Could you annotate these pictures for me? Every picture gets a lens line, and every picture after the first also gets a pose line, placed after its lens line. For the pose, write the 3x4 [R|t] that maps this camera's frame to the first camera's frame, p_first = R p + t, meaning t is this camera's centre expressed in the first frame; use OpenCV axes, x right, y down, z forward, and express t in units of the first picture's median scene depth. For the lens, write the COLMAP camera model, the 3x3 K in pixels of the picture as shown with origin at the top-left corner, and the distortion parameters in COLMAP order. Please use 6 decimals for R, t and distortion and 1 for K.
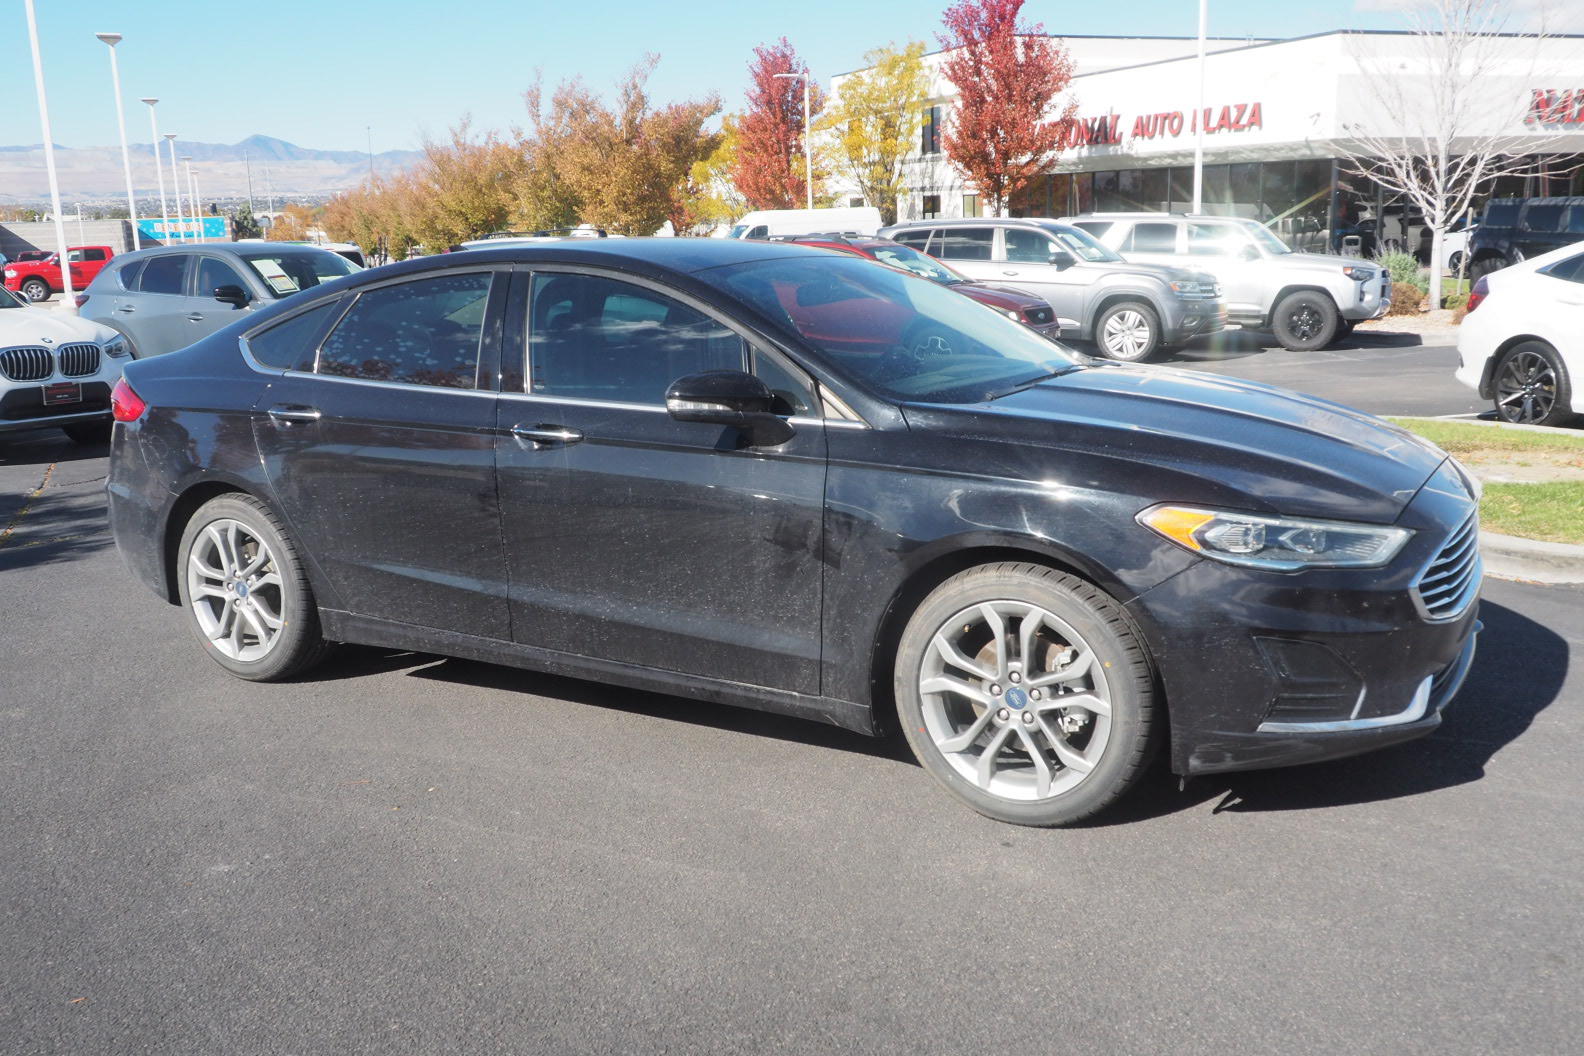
lens RADIAL K [[1418.1, 0, 792.0], [0, 1418.1, 528.0], [0, 0, 1]] dist [-0.015180, 0.002258]
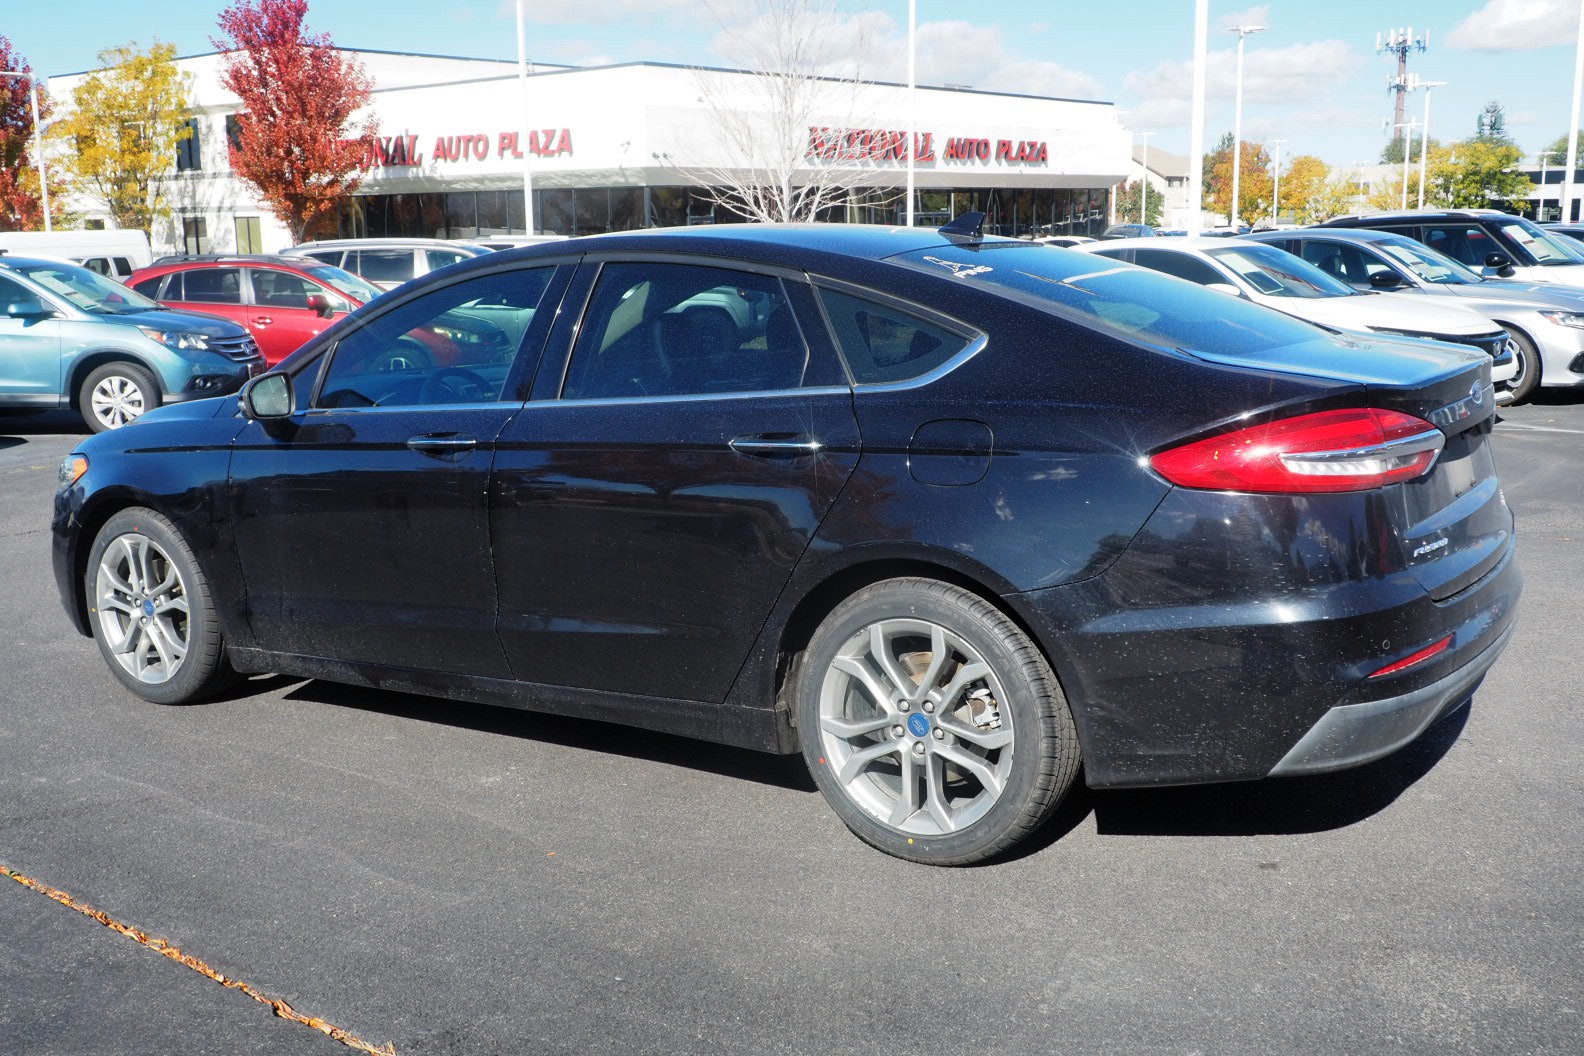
lens RADIAL K [[1543.0, 0, 792.0], [0, 1543.0, 528.0], [0, 0, 1]] dist [-0.012209, 0.003015]
pose [[0.880072, -0.077192, 0.468524, -0.099084], [0.093406, 0.995562, -0.011430, 0.009912], [-0.465562, 0.053822, 0.883377, -0.028301]]
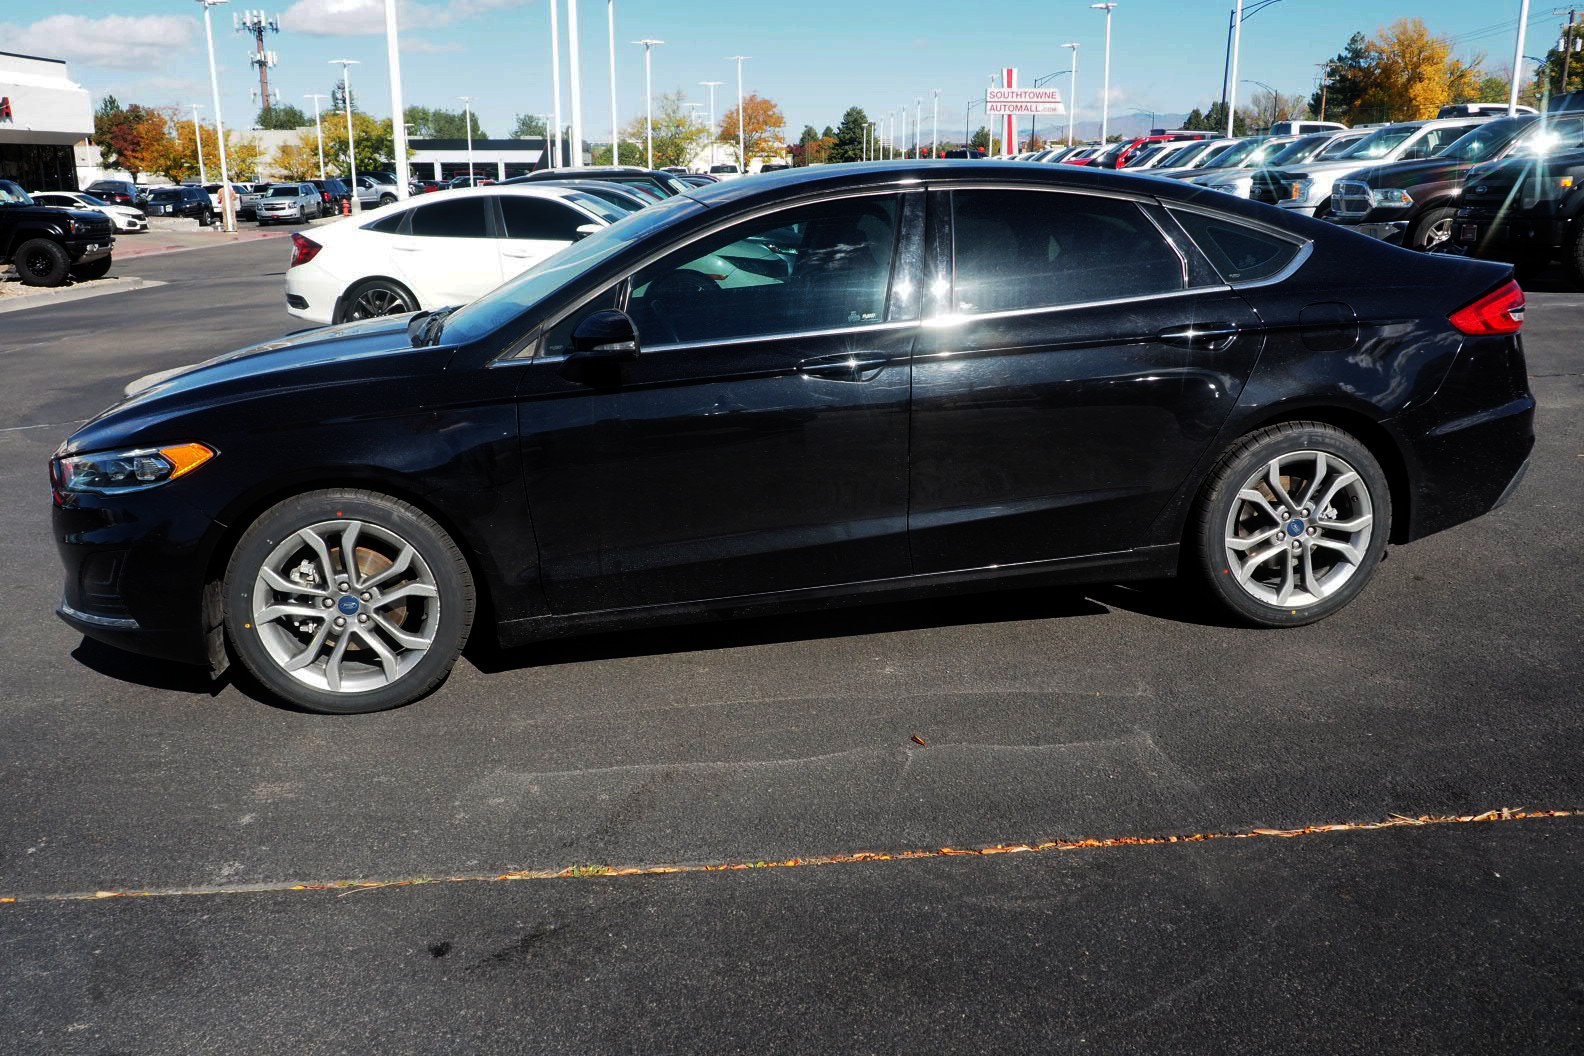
lens RADIAL K [[1302.9, 0, 798.7], [0, 1302.9, 524.8], [0, 0, 1]] dist [-0.014437, 0.002294]
pose [[0.324752, -0.221108, 0.919591, -0.190860], [0.199435, 0.966437, 0.161941, -0.011126], [-0.924533, 0.130808, 0.357949, 0.085211]]
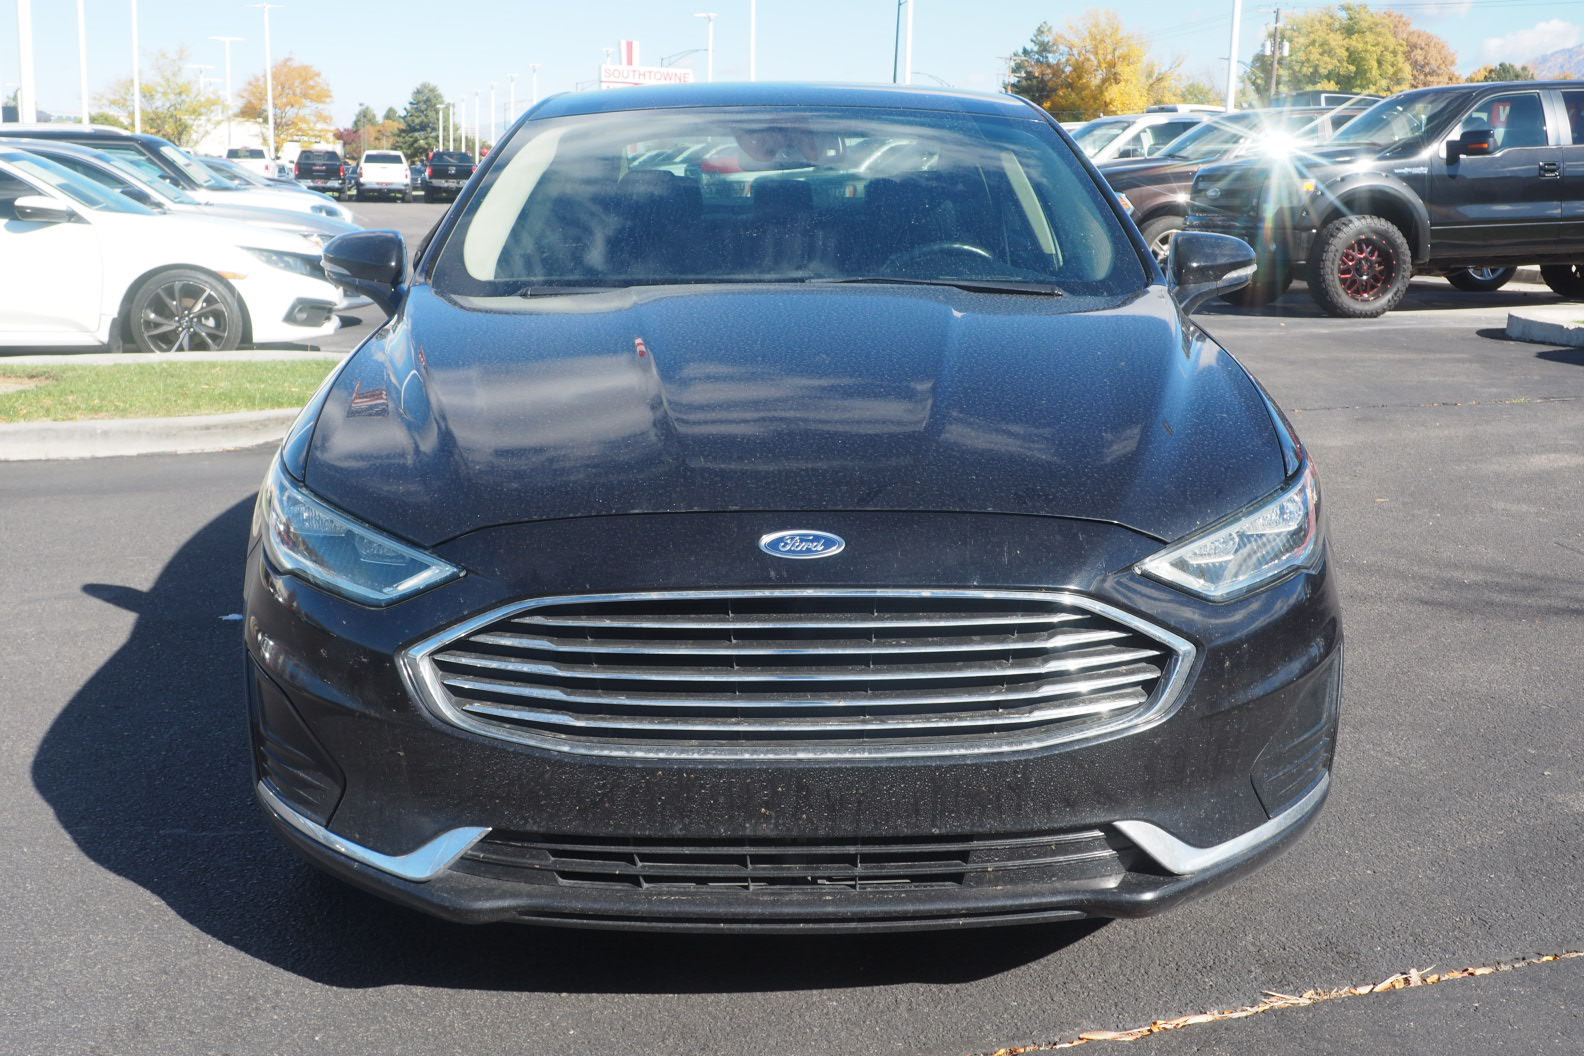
lens RADIAL K [[1702.6, 0, 814.8], [0, 1702.6, 526.9], [0, 0, 1]] dist [-0.014588, 0.012703]
pose [[0.069034, -0.168425, 0.983294, -0.172999], [0.181215, 0.971365, 0.153659, -0.005650], [-0.981018, 0.167580, 0.097578, 0.092746]]
